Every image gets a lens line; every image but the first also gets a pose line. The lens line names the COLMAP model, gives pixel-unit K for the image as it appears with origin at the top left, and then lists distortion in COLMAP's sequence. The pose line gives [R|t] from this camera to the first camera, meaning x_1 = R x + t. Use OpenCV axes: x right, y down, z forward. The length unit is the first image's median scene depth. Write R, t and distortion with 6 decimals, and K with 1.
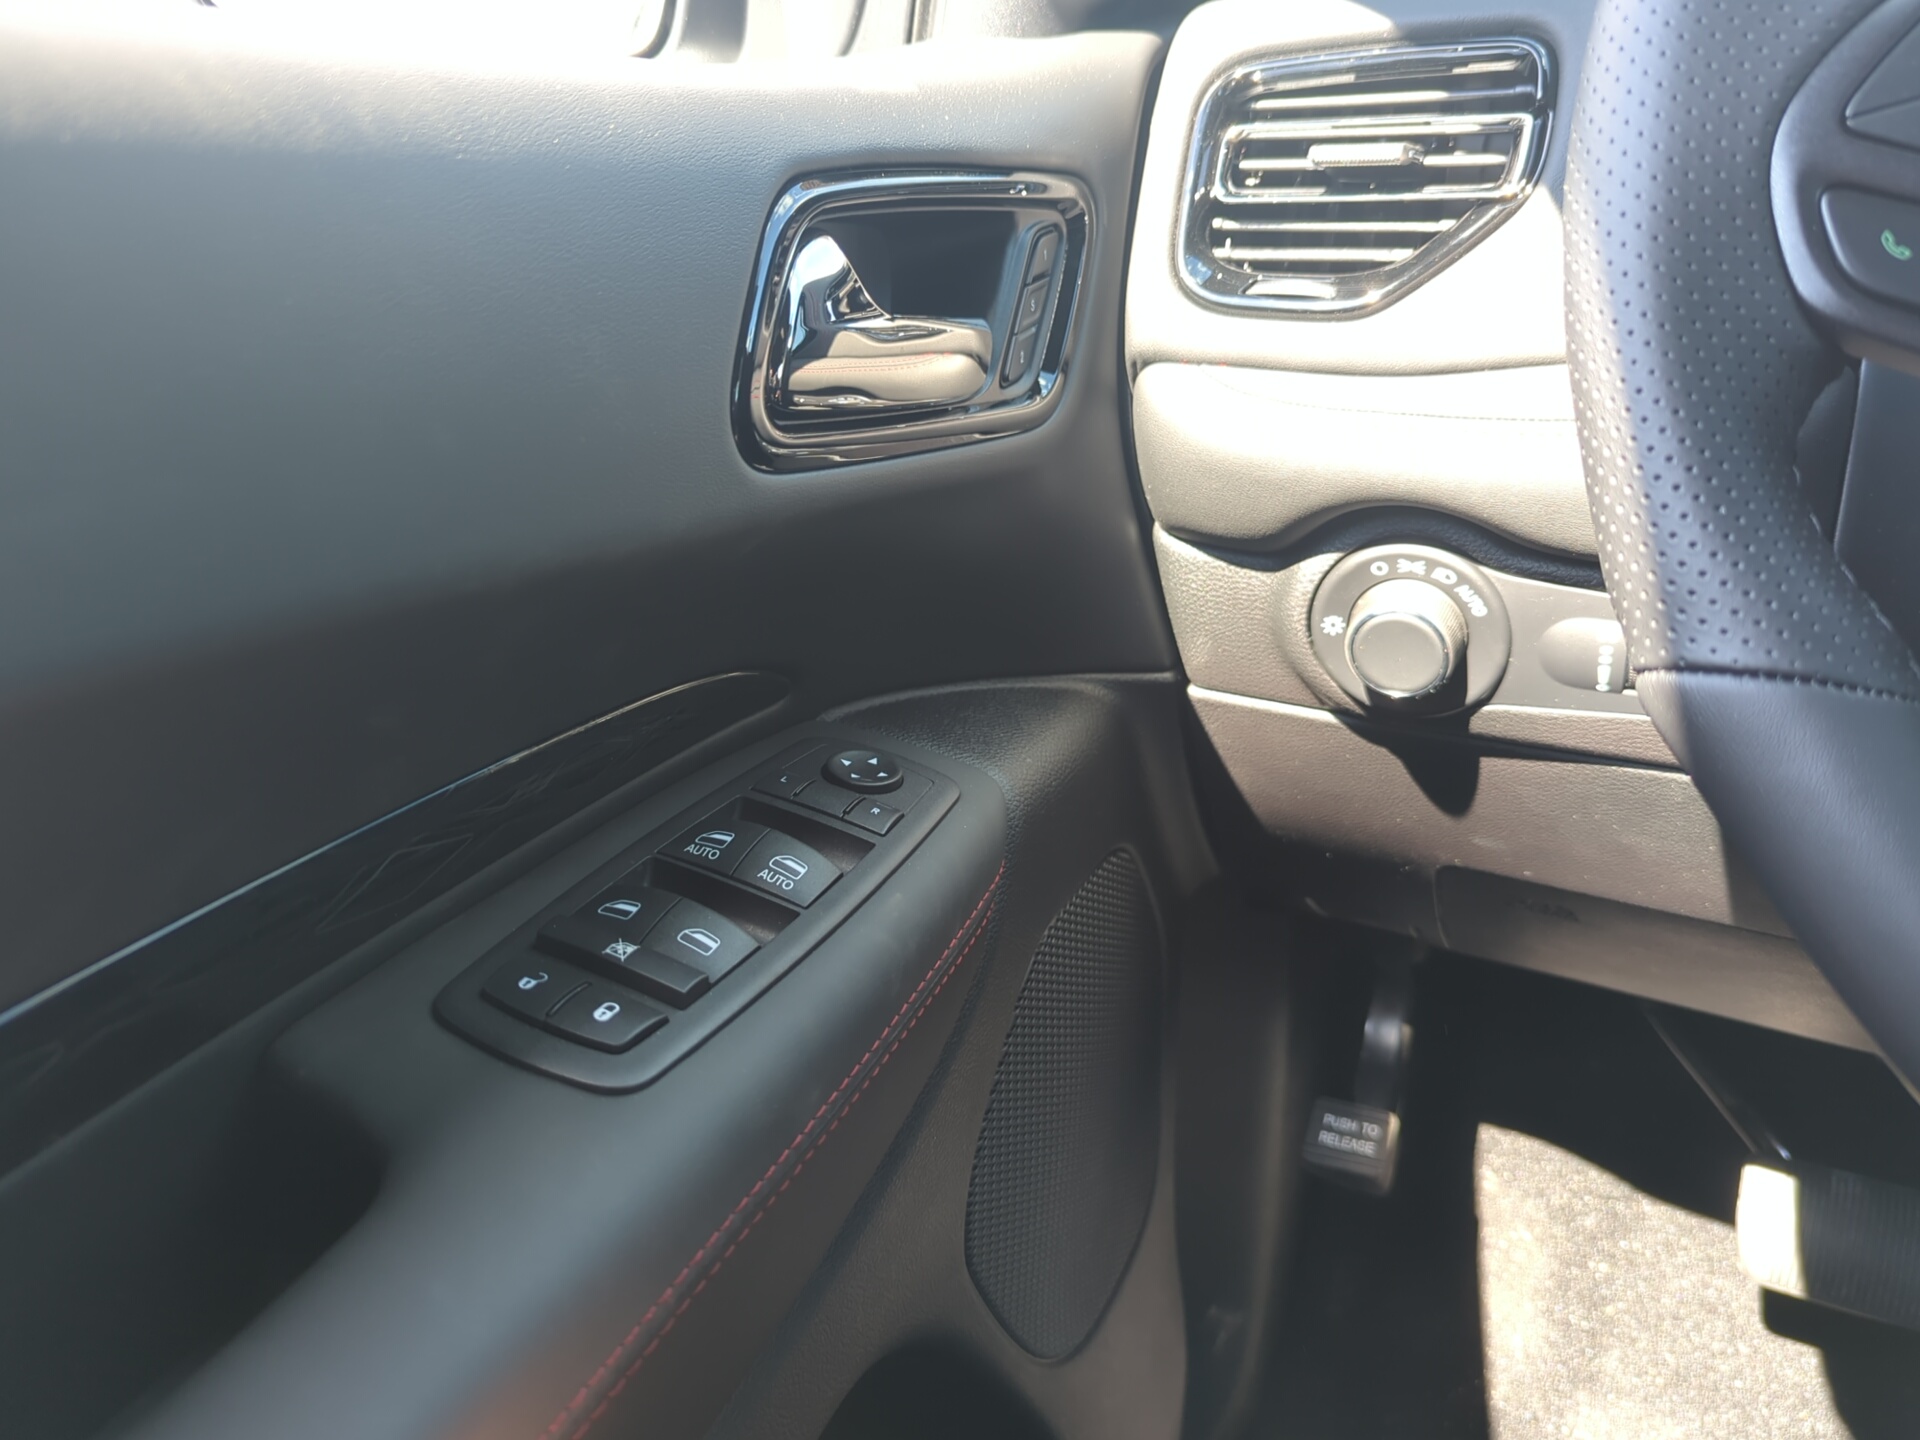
lens RADIAL K [[1562.5, 0, 940.8], [0, 1562.5, 700.0], [0, 0, 1]] dist [0.045690, -0.039397]
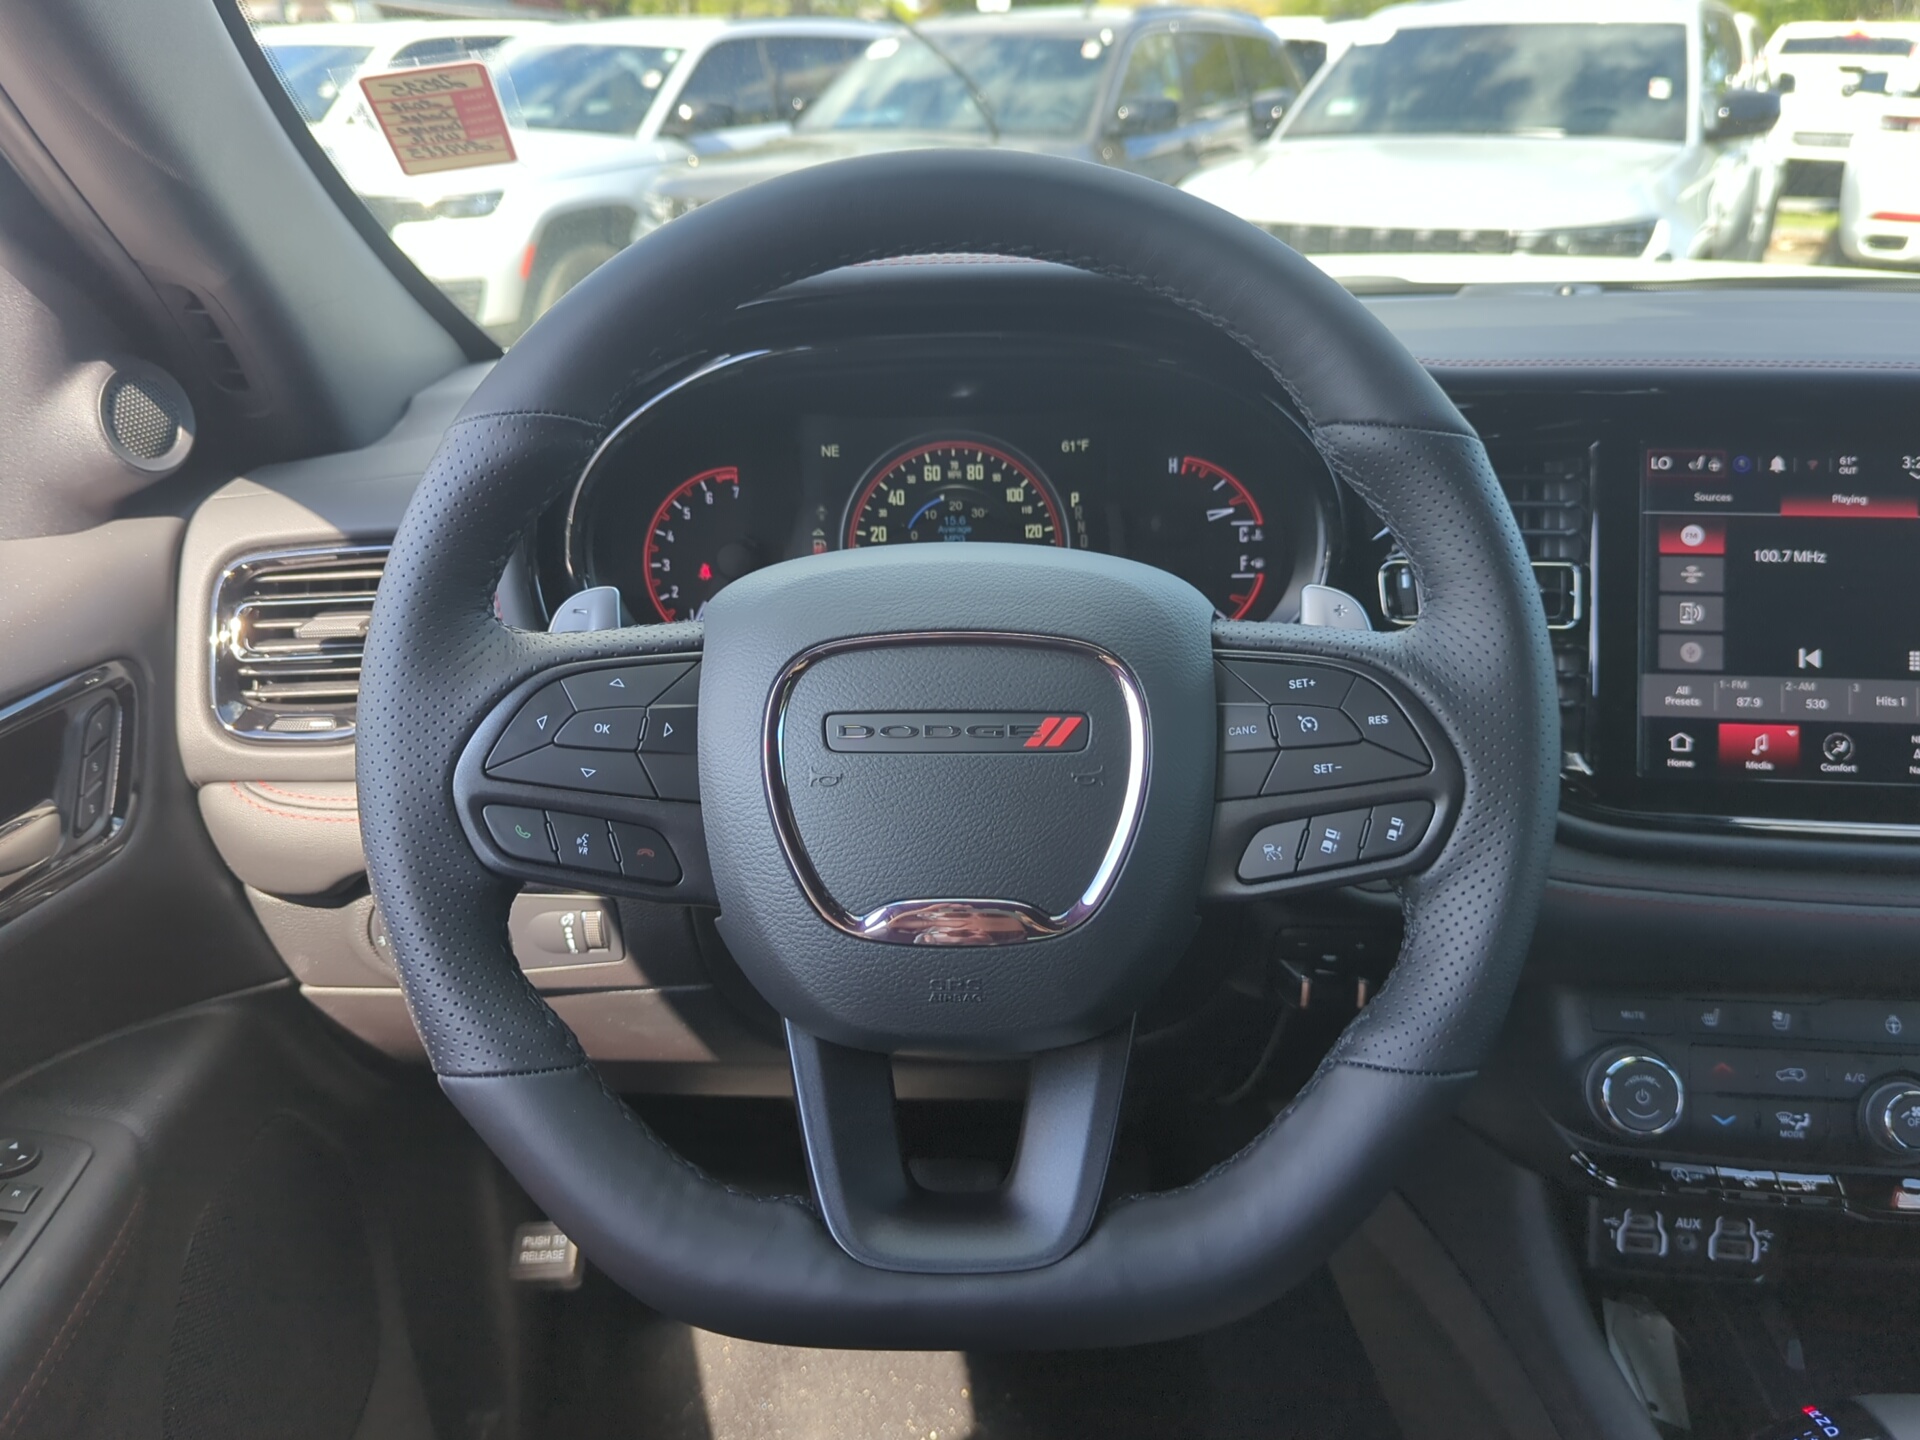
lens RADIAL K [[1567.0, 0, 979.6], [0, 1567.0, 686.5], [0, 0, 1]] dist [0.046830, -0.061834]
pose [[0.892927, -0.159696, 0.420927, 0.169477], [0.167196, 0.985735, 0.019301, -0.213070], [-0.418004, 0.053143, 0.906889, -0.510536]]
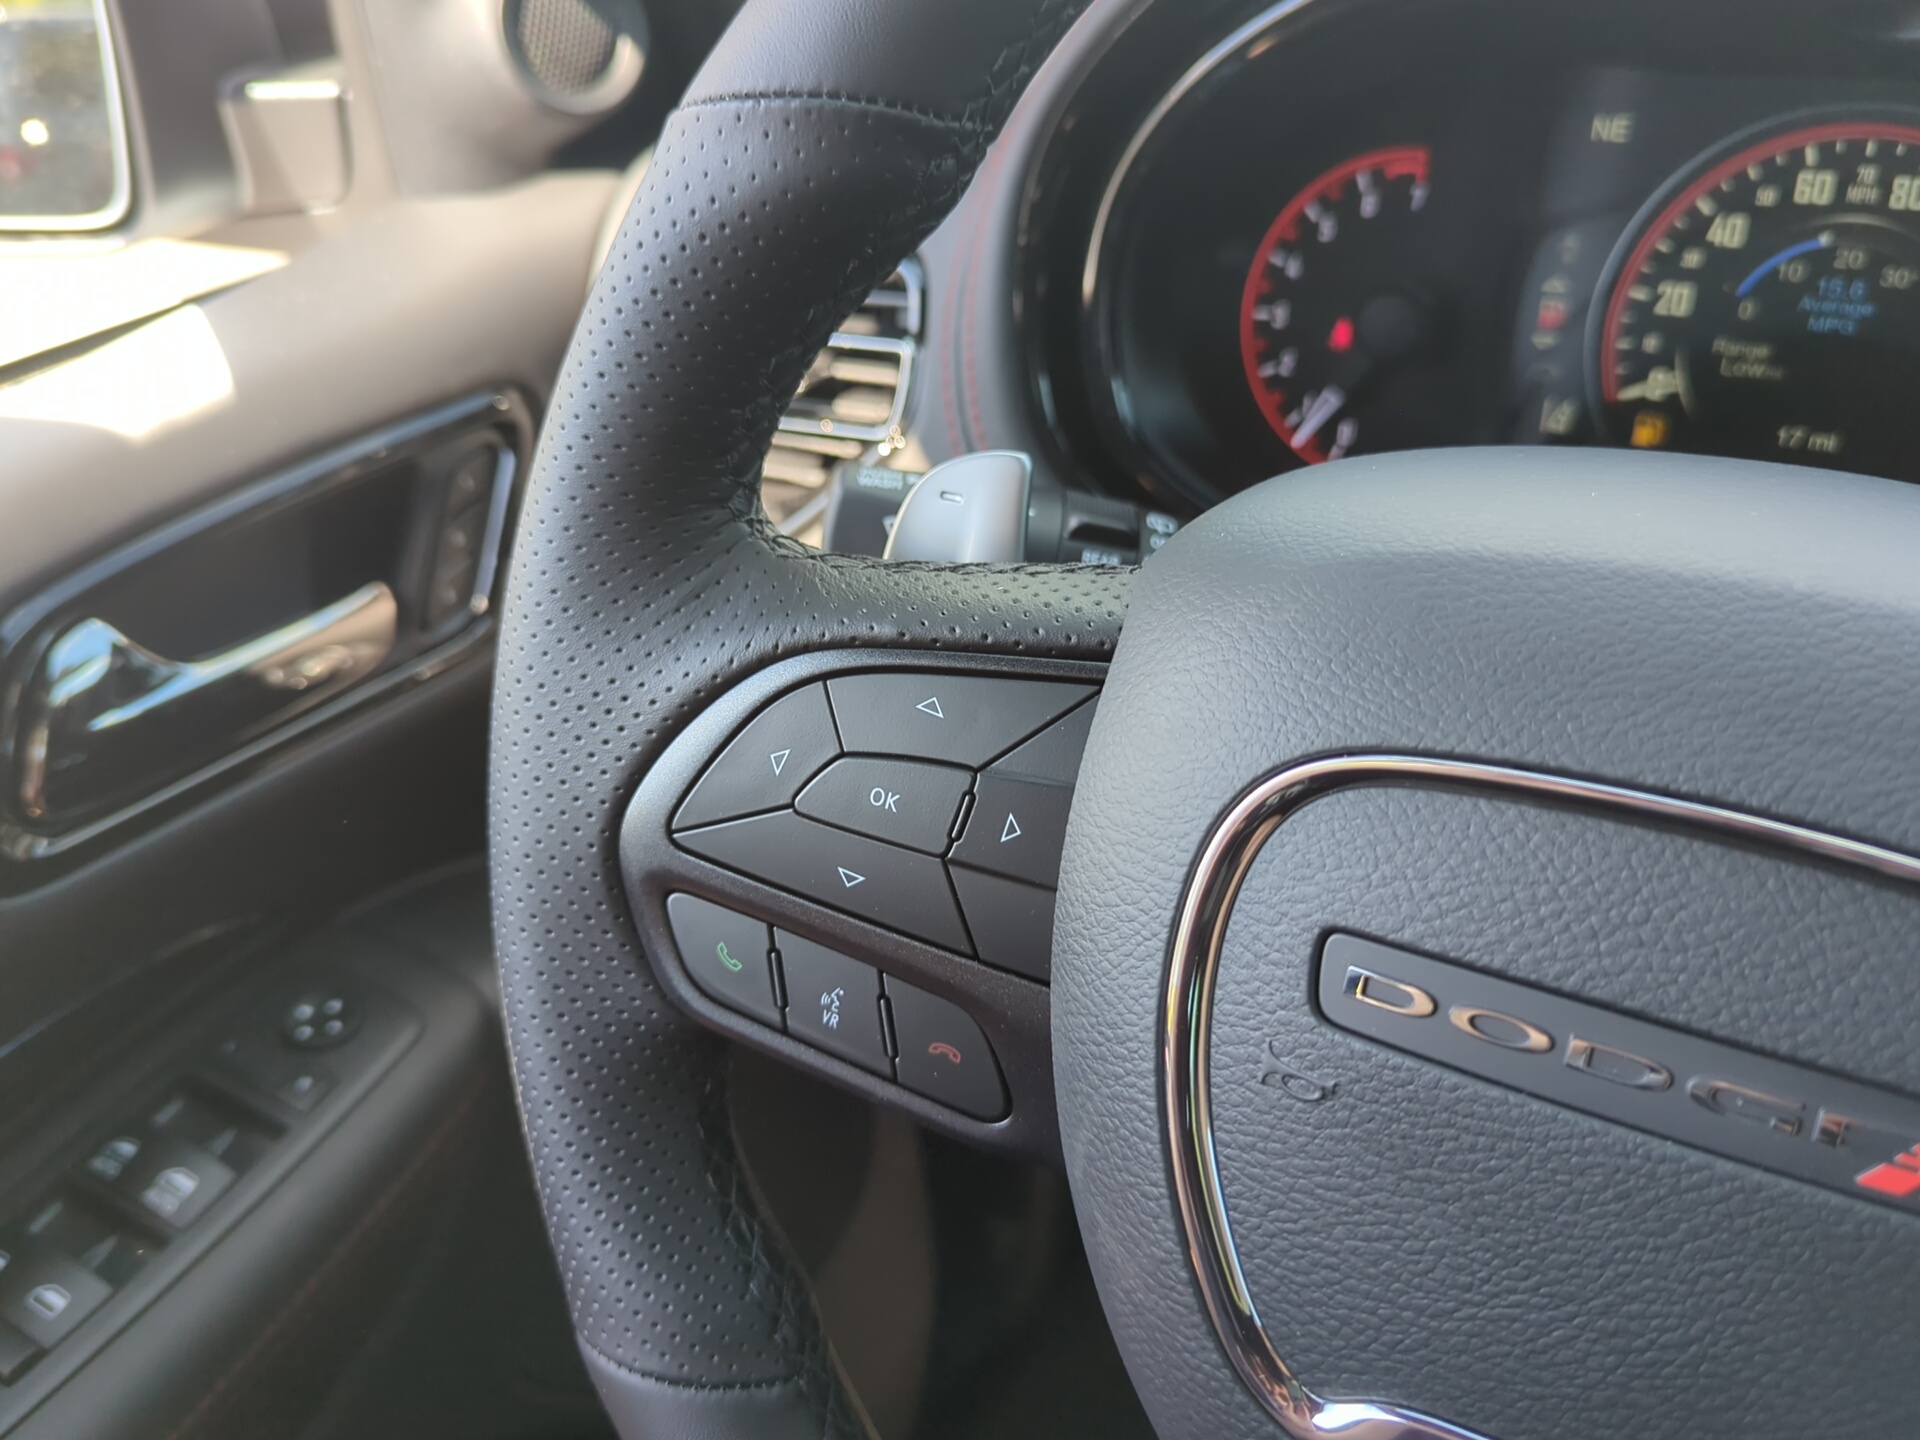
lens RADIAL K [[1567.0, 0, 977.2], [0, 1567.0, 700.8], [0, 0, 1]] dist [0.046830, -0.061834]
pose [[0.996680, -0.039056, -0.071433, 0.436020], [0.053981, 0.973839, 0.220733, -0.341632], [0.060944, -0.223856, 0.972715, 0.039064]]
